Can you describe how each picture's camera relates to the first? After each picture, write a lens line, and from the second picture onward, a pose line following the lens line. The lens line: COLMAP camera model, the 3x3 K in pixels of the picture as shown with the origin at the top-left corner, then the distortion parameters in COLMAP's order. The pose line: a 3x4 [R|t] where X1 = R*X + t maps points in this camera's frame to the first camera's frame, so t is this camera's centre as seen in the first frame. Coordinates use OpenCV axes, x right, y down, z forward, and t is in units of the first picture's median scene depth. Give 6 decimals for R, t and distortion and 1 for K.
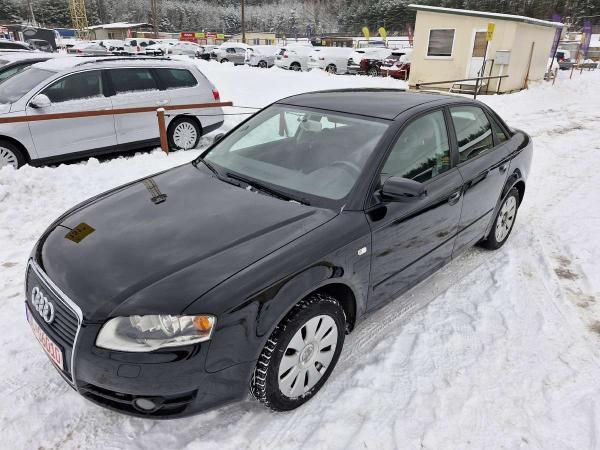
lens RADIAL K [[437.3, 0, 300.0], [0, 437.3, 225.0], [0, 0, 1]] dist [0.077632, -0.075917]
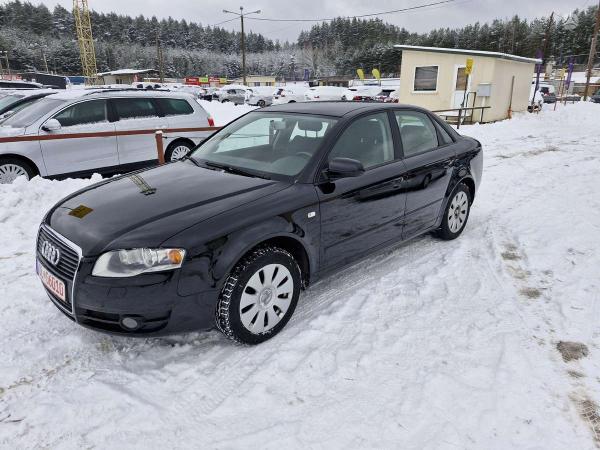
lens RADIAL K [[437.3, 0, 300.0], [0, 437.3, 225.0], [0, 0, 1]] dist [0.077632, -0.075917]
pose [[0.999828, -0.016207, -0.008985, 0.052547], [0.015350, 0.995973, -0.088333, 0.085761], [0.010380, 0.088180, 0.996050, -0.094100]]
